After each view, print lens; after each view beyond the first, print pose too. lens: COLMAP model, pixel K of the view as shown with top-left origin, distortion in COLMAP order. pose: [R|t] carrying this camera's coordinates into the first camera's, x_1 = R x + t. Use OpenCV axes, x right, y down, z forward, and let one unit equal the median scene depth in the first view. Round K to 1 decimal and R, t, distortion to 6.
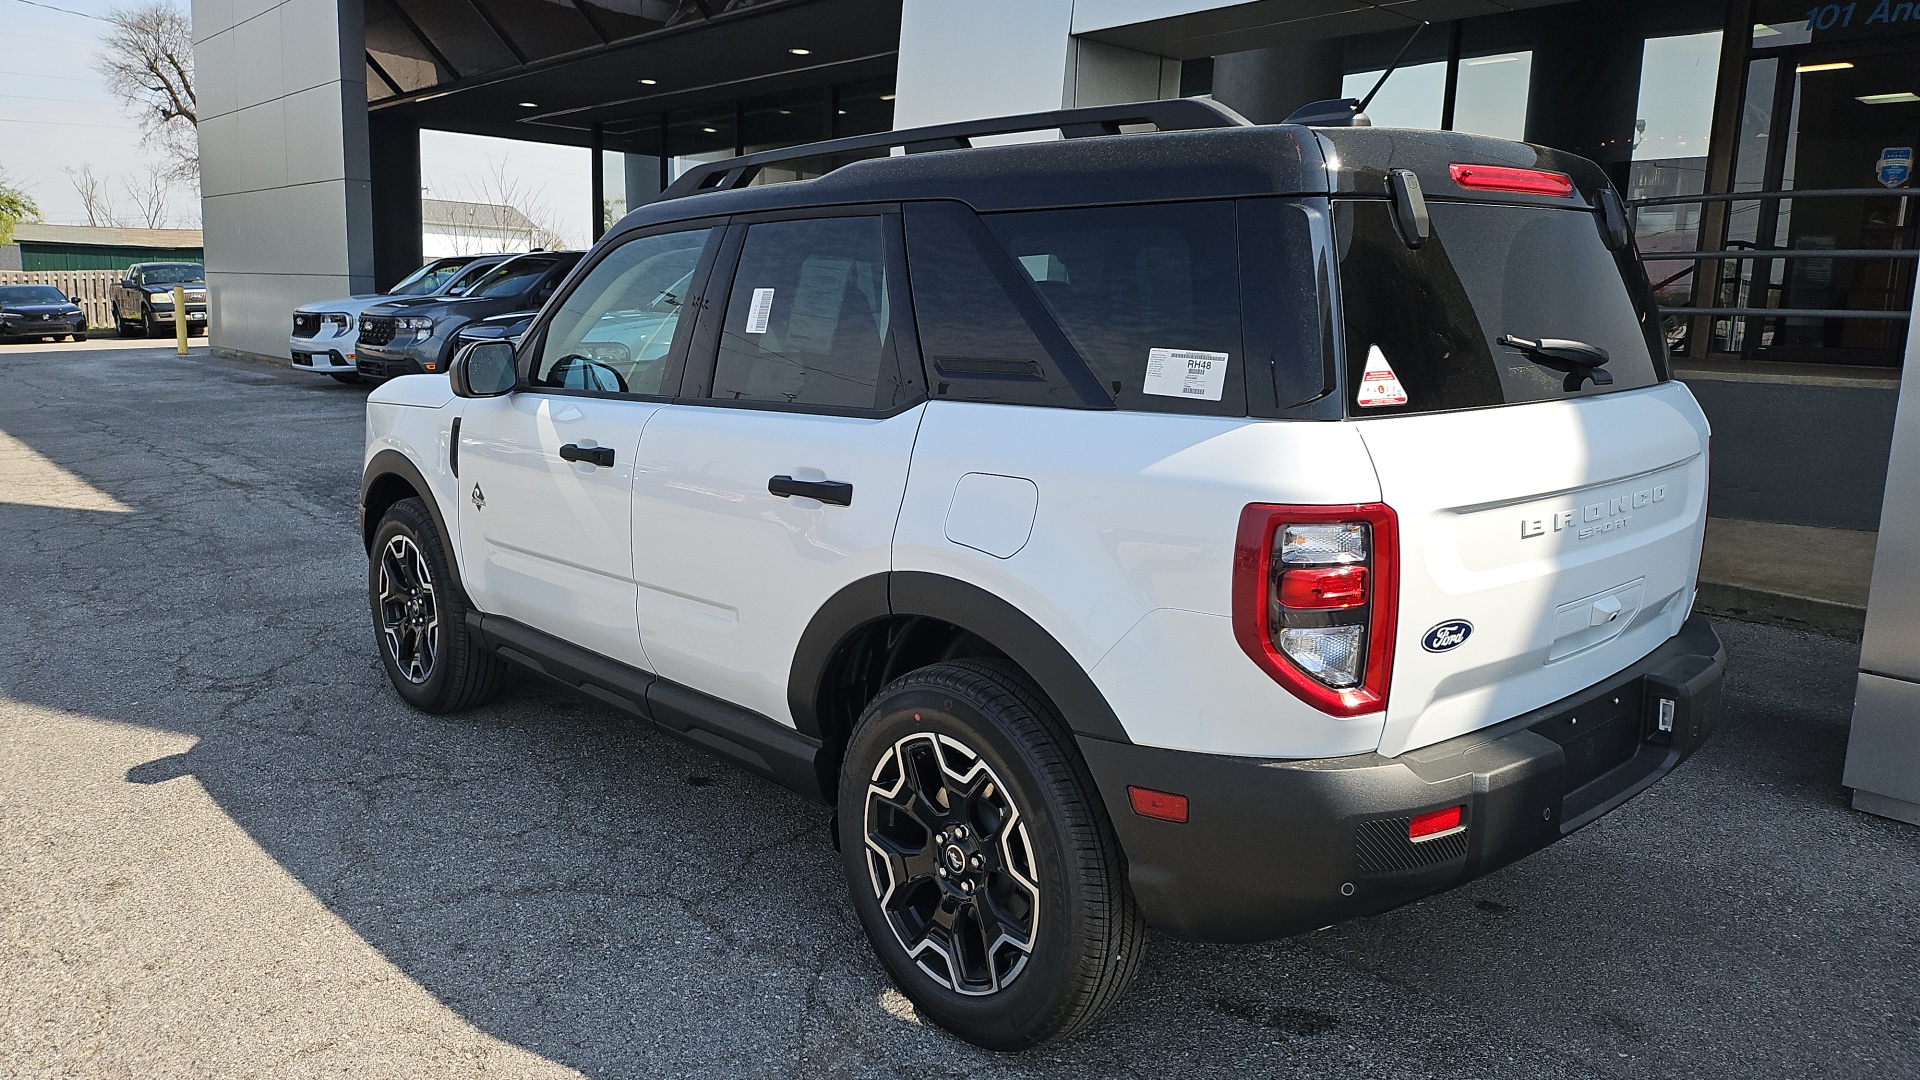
lens RADIAL K [[1347.8, 0, 944.2], [0, 1347.8, 535.5], [0, 0, 1]] dist [0.078288, -0.087391]
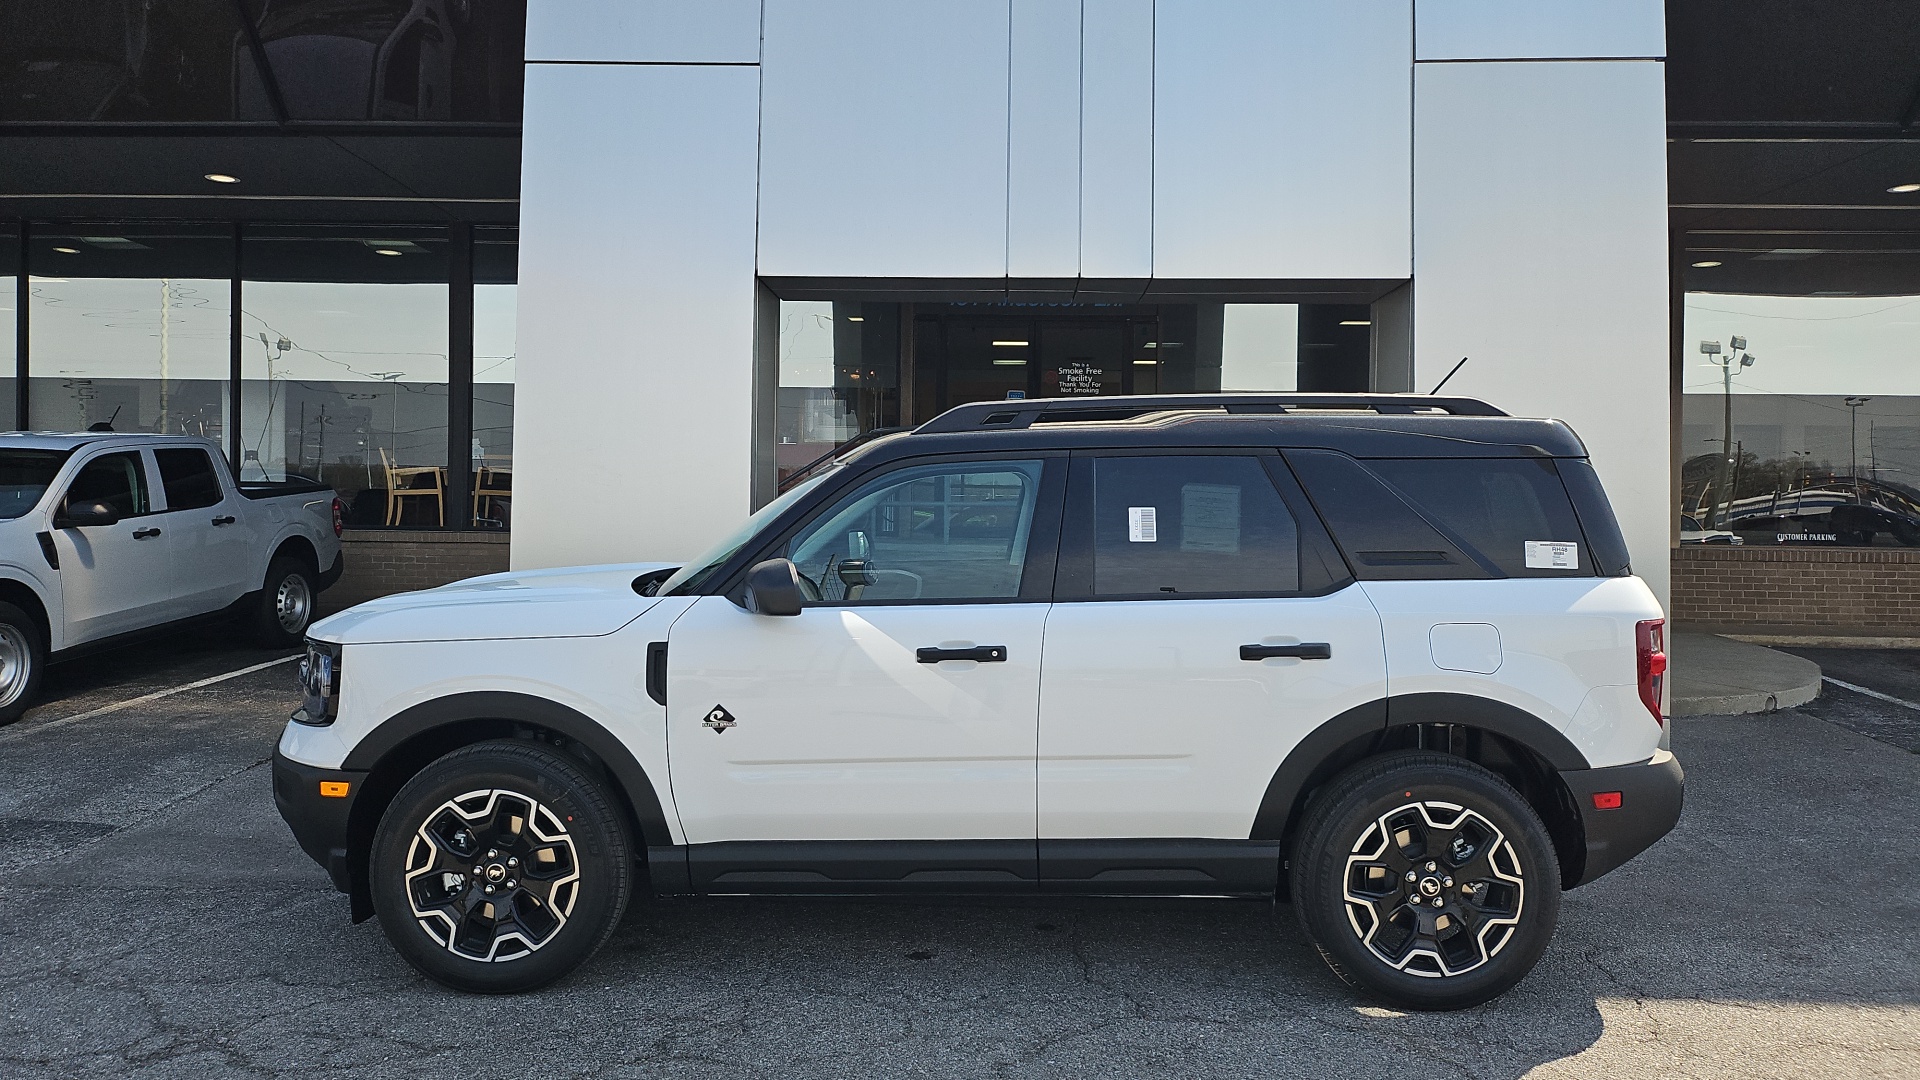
lens RADIAL K [[1347.8, 0, 944.2], [0, 1347.8, 535.5], [0, 0, 1]] dist [0.078288, -0.087391]
pose [[0.685837, -0.031627, 0.727067, -1.385014], [0.130808, 0.988142, -0.080406, -0.088127], [-0.715903, 0.150252, 0.681842, 0.292752]]
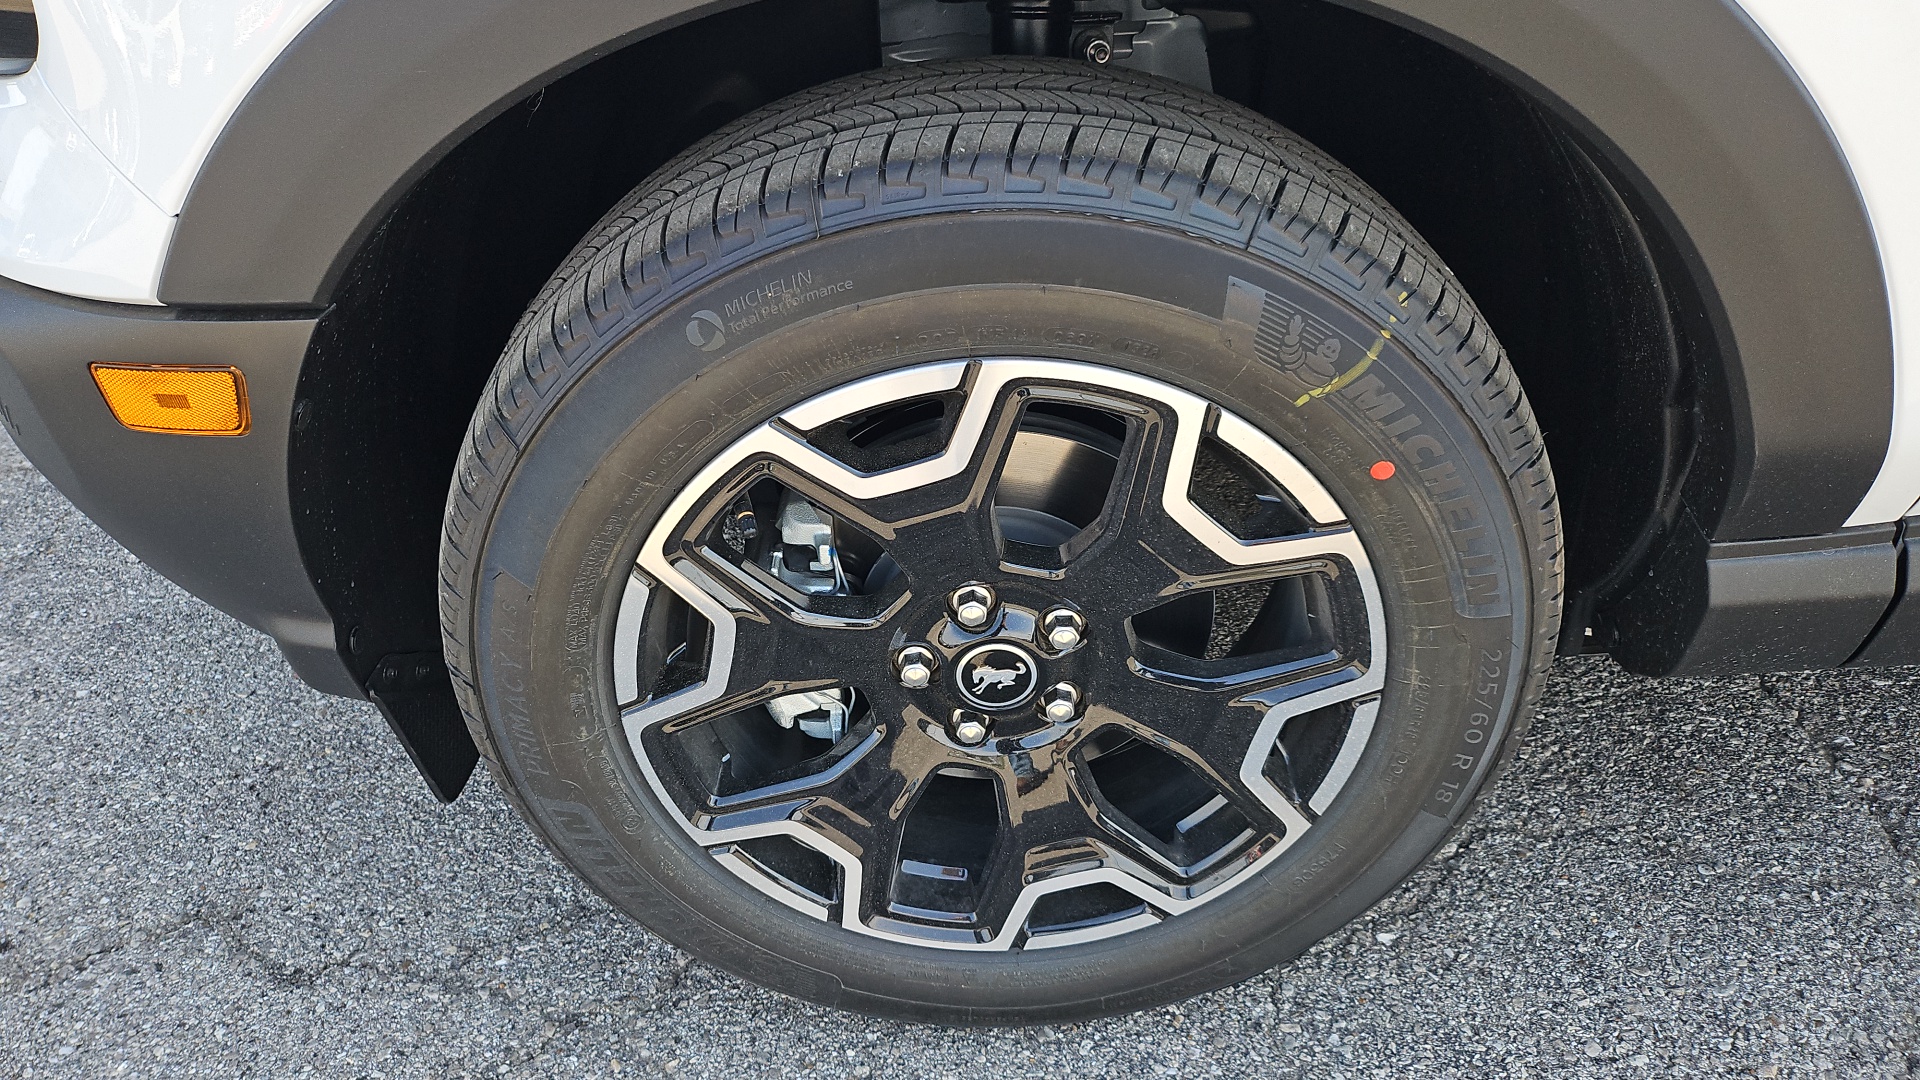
lens RADIAL K [[1347.8, 0, 944.2], [0, 1347.8, 535.5], [0, 0, 1]] dist [0.078288, -0.087391]
pose [[0.667175, -0.472027, 0.576254, -0.845822], [0.209644, 0.861313, 0.462805, -0.098351], [-0.714792, -0.187964, 0.673604, 1.486216]]
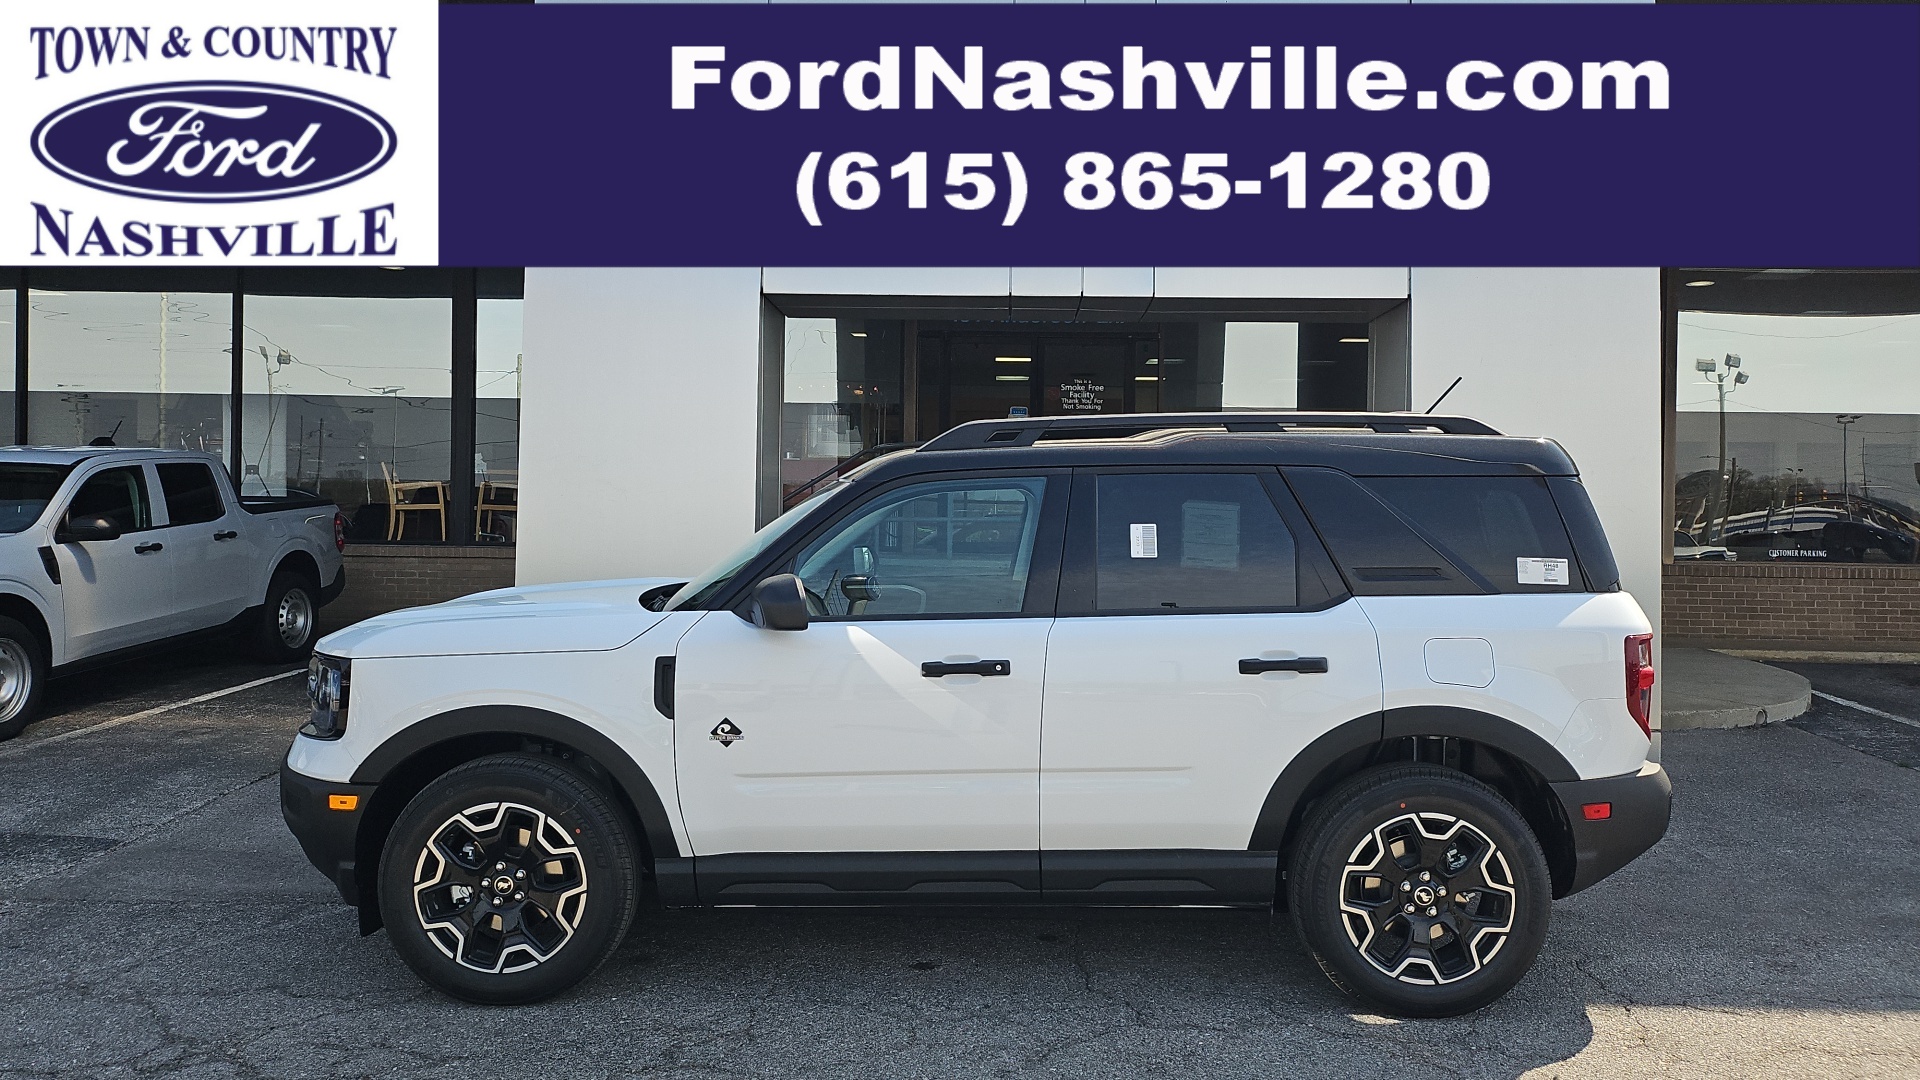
lens RADIAL K [[1346.7, 0, 965.5], [0, 1346.7, 550.6], [0, 0, 1]] dist [0.079988, -0.090785]
pose [[0.675530, -0.030874, 0.736686, -1.401482], [0.130829, 0.988288, -0.078550, -0.087671], [-0.725633, 0.149443, 0.671657, 0.280275]]
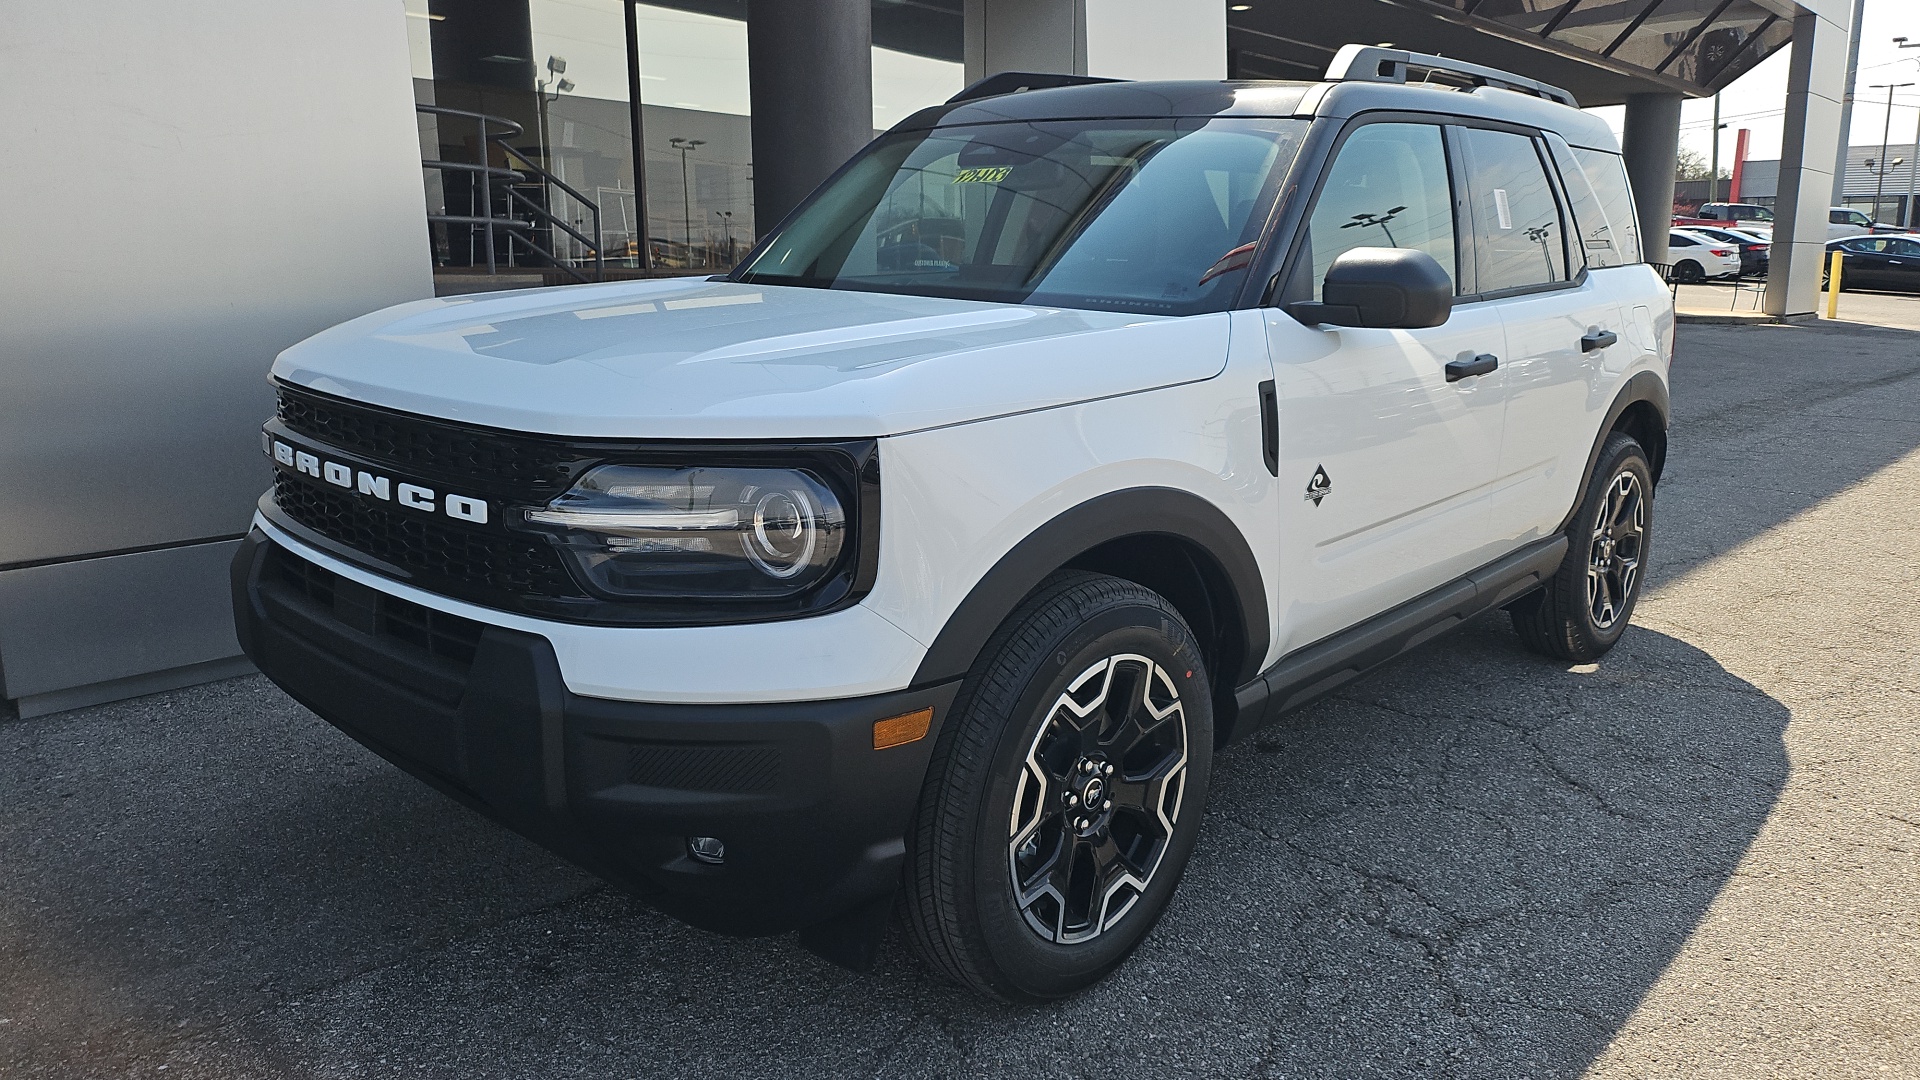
lens RADIAL K [[1386.6, 0, 997.4], [0, 1386.6, 506.2], [0, 0, 1]] dist [0.021071, -0.001324]
pose [[-0.128186, -0.208411, 0.969605, -1.471011], [0.153353, 0.961746, 0.226996, -0.296007], [-0.979822, 0.177790, -0.091322, 1.805729]]
